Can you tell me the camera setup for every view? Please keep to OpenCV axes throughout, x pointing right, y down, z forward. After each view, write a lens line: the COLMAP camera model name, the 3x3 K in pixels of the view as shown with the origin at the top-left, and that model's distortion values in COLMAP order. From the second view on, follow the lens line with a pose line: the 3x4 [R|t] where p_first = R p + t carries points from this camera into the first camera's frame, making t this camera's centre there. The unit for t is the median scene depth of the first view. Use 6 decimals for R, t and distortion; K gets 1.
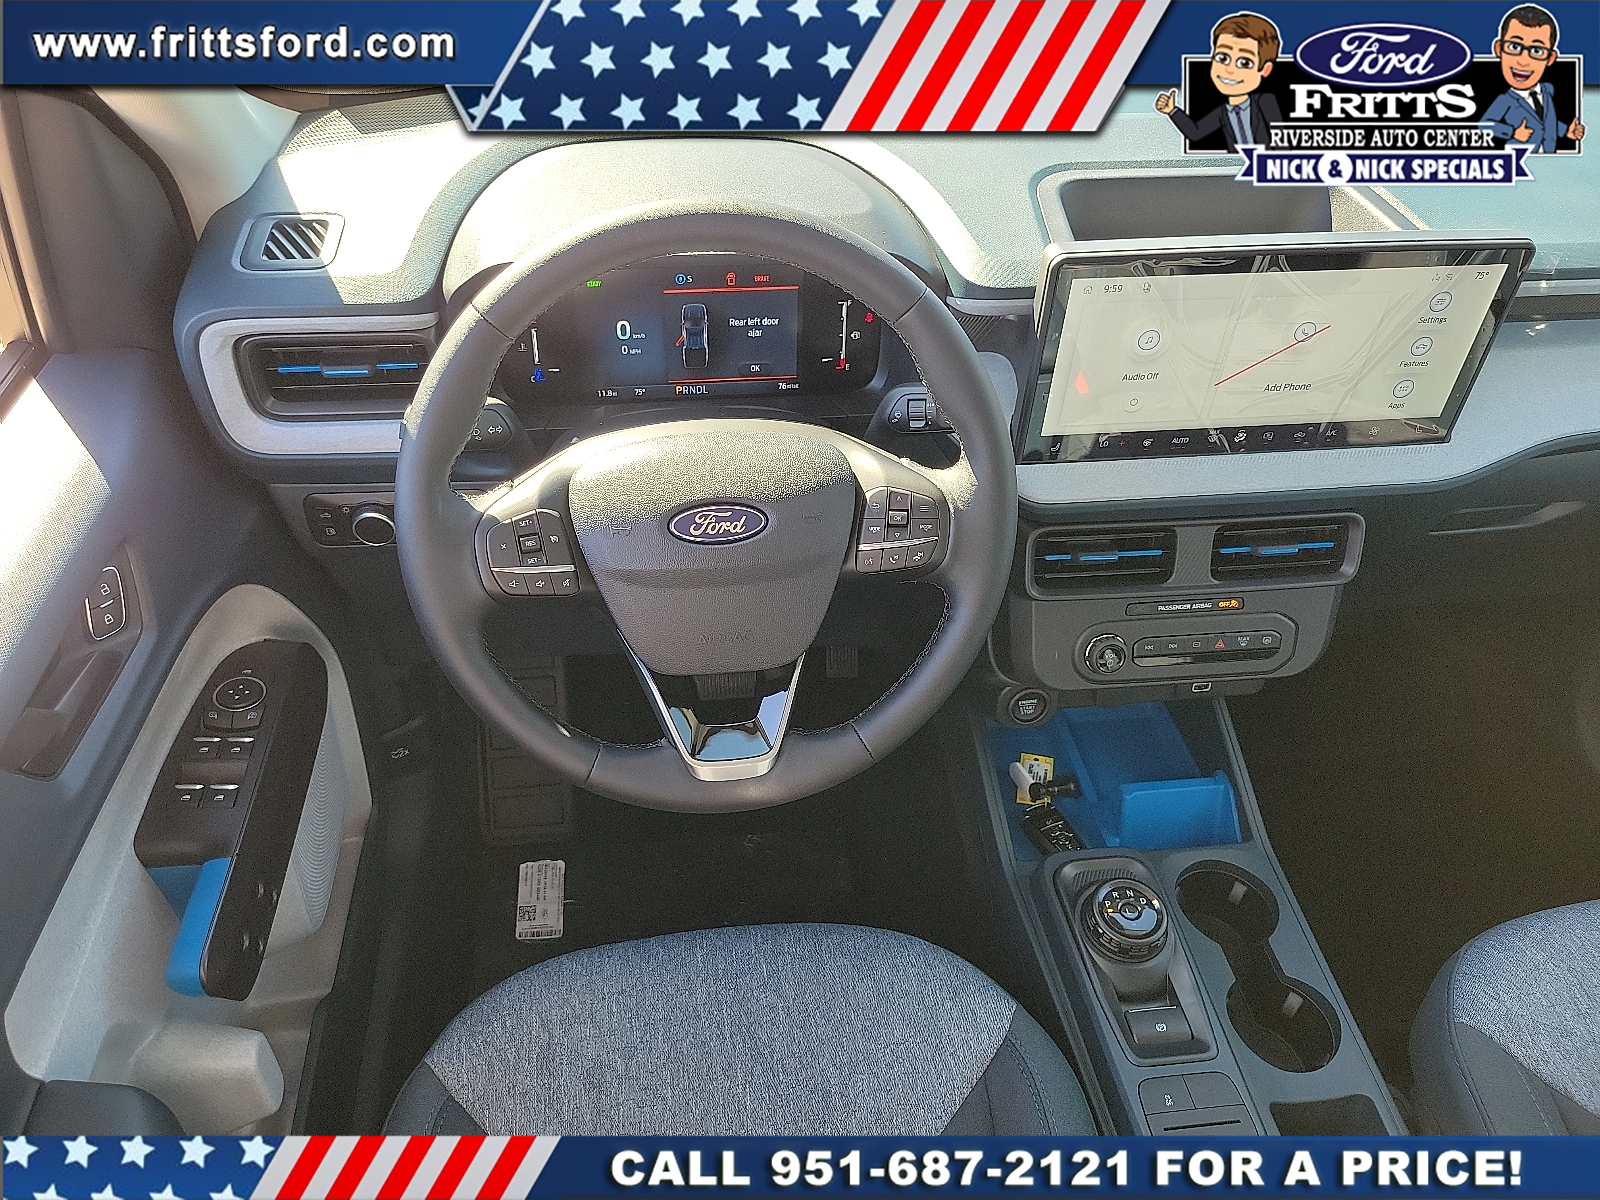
lens RADIAL K [[1267.9, 0, 800.0], [0, 1267.9, 600.0], [0, 0, 1]] dist [0.071562, 0.000614]
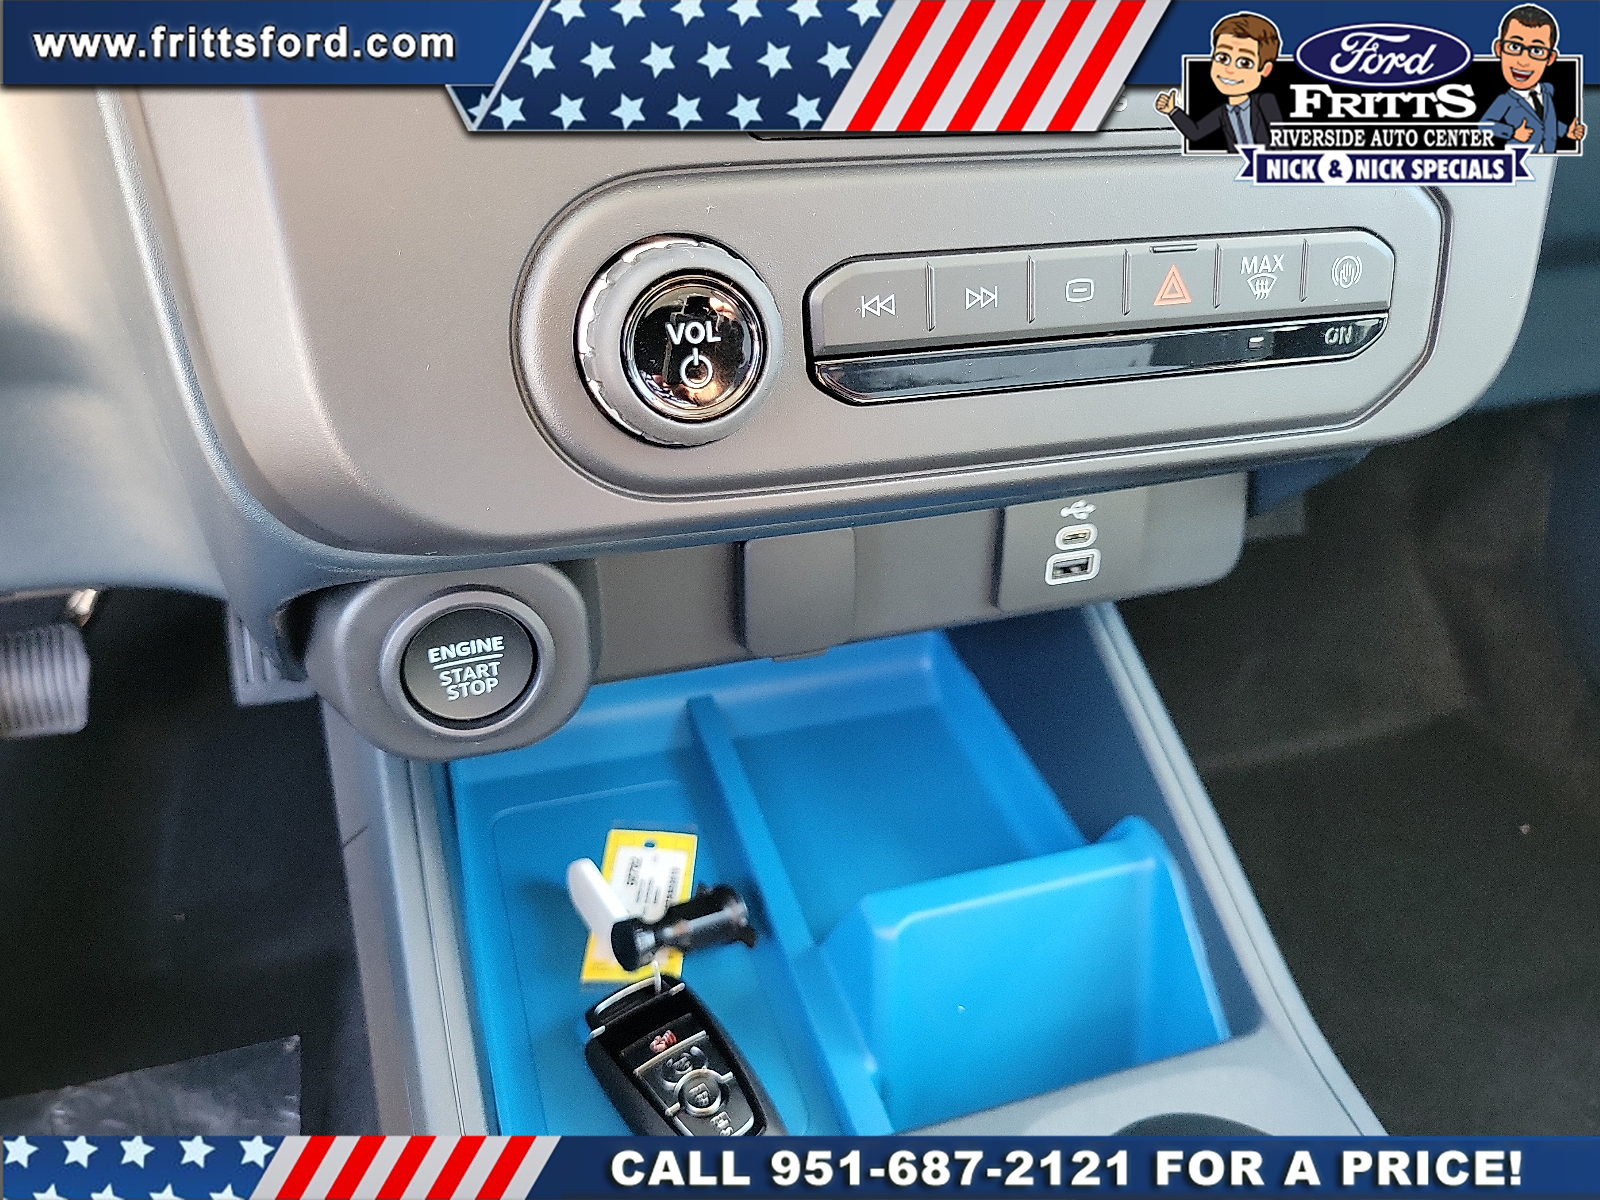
lens RADIAL K [[1267.9, 0, 800.0], [0, 1267.9, 600.0], [0, 0, 1]] dist [0.071562, 0.000614]
pose [[0.983834, -0.097178, 0.150424, 0.200518], [0.103789, 0.993921, -0.036723, 0.081161], [-0.145941, 0.051742, 0.987939, 0.694461]]
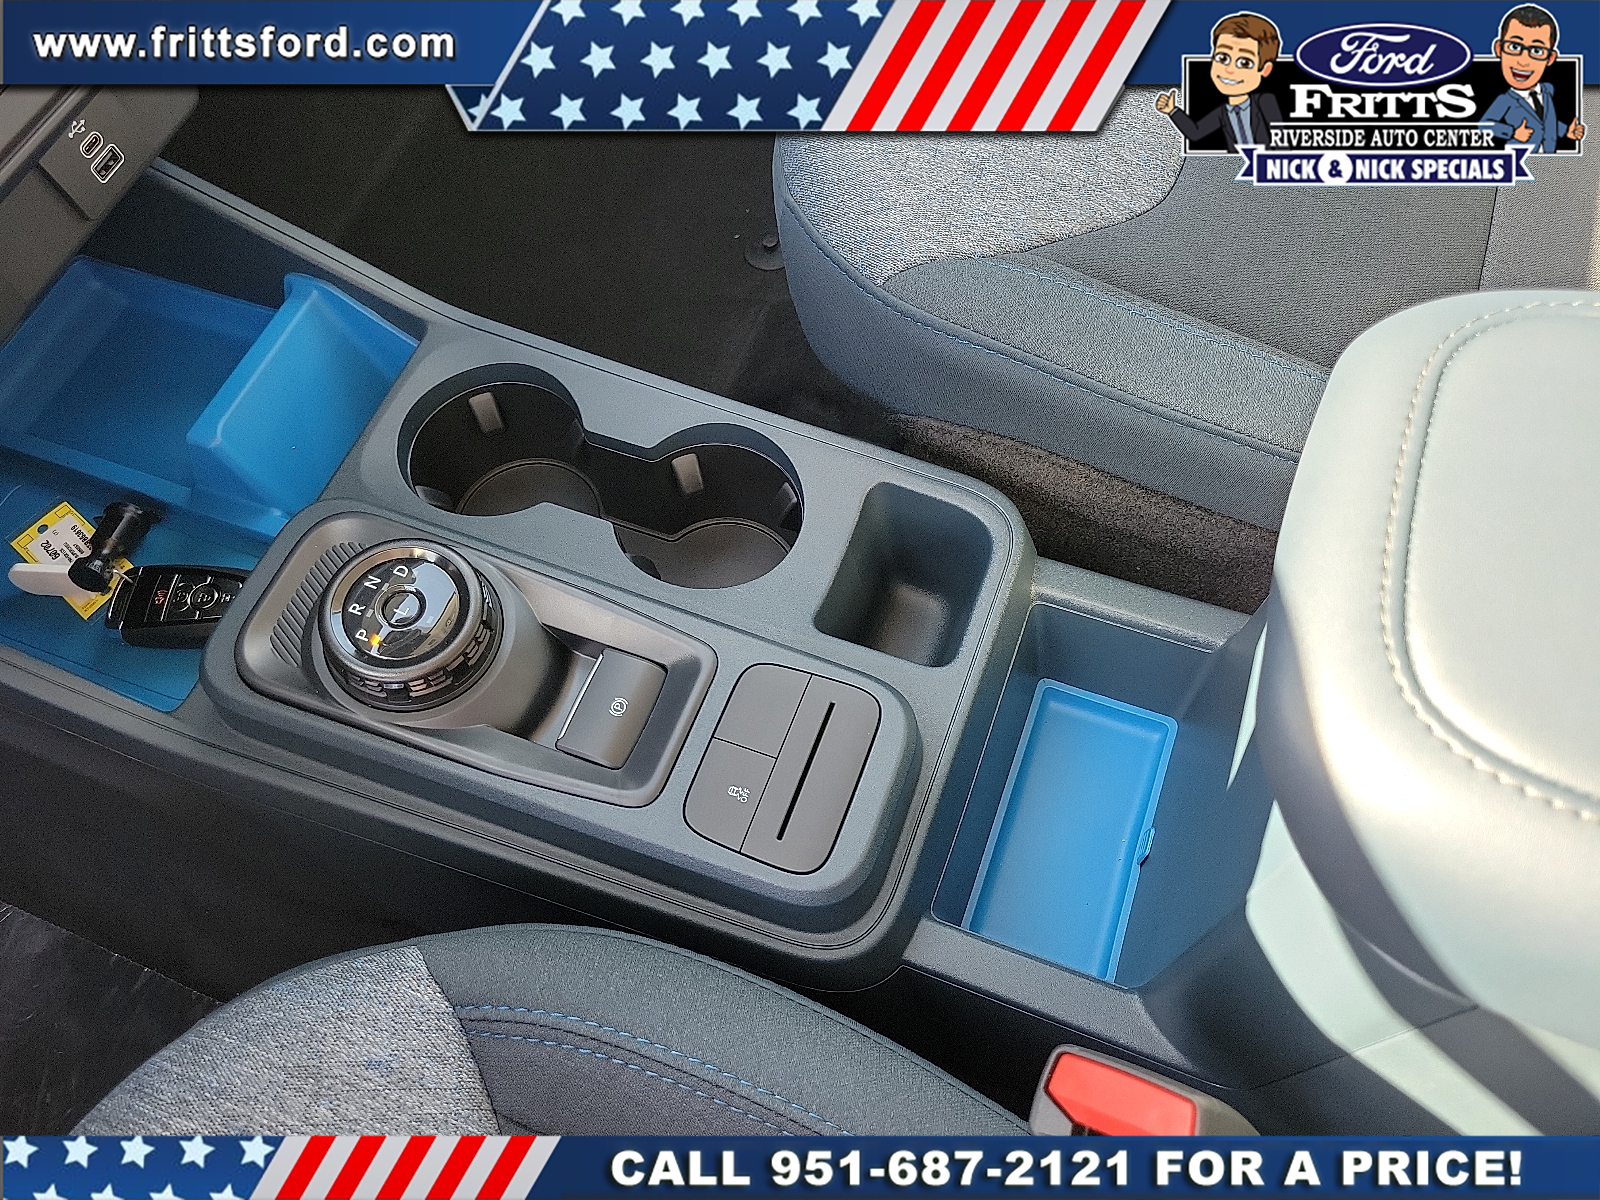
lens RADIAL K [[1205.5, 0, 805.1], [0, 1205.5, 597.2], [0, 0, 1]] dist [-0.002750, 0.000322]
pose [[0.476057, -0.808663, 0.345593, 0.160167], [0.616825, 0.587146, 0.524201, 0.087593], [-0.626815, -0.036379, 0.778318, 0.500738]]
